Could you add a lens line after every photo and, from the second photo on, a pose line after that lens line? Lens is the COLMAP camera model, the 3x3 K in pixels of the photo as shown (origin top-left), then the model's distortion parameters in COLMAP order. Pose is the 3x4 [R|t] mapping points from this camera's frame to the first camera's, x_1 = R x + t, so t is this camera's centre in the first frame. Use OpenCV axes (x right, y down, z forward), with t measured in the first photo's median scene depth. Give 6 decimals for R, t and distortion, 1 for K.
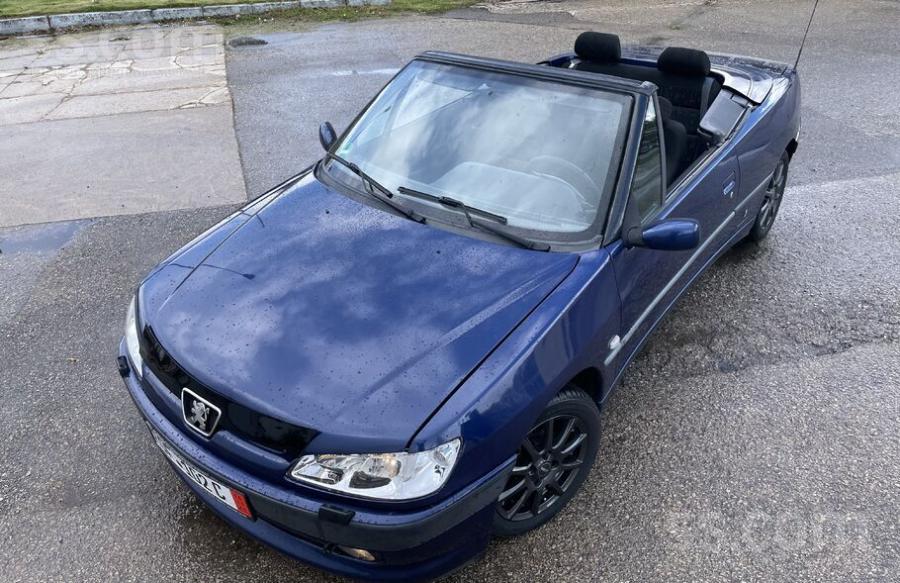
lens RADIAL K [[707.9, 0, 466.6], [0, 707.9, 269.3], [0, 0, 1]] dist [0.080592, -0.119834]
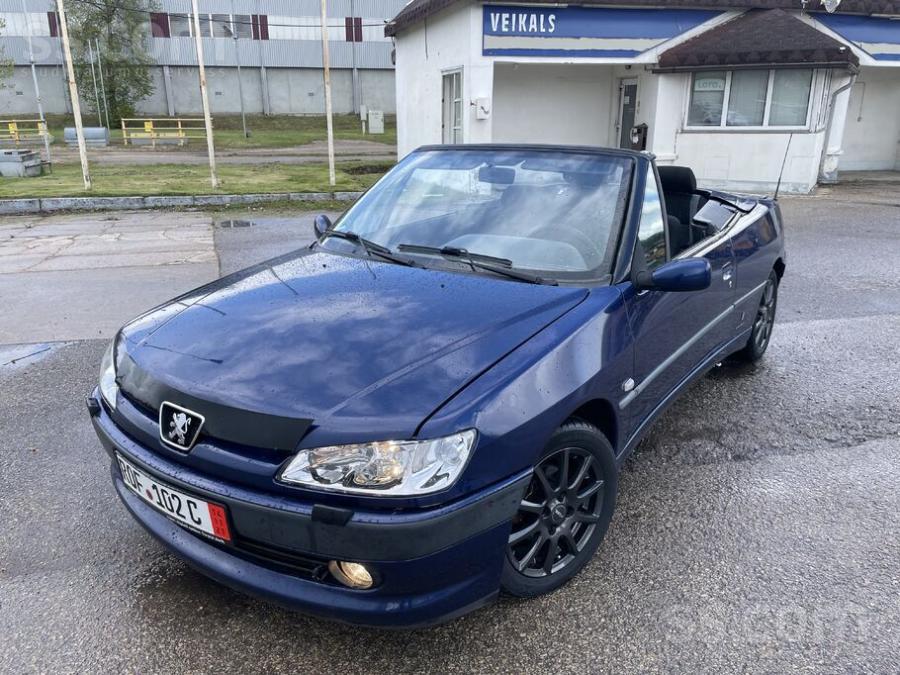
lens RADIAL K [[710.9, 0, 463.5], [0, 710.9, 337.3], [0, 0, 1]] dist [0.082268, -0.124267]
pose [[0.999461, 0.010608, 0.031082, -0.034166], [-0.003729, 0.976931, -0.213522, 0.211096], [-0.032630, 0.213291, 0.976444, 0.063645]]
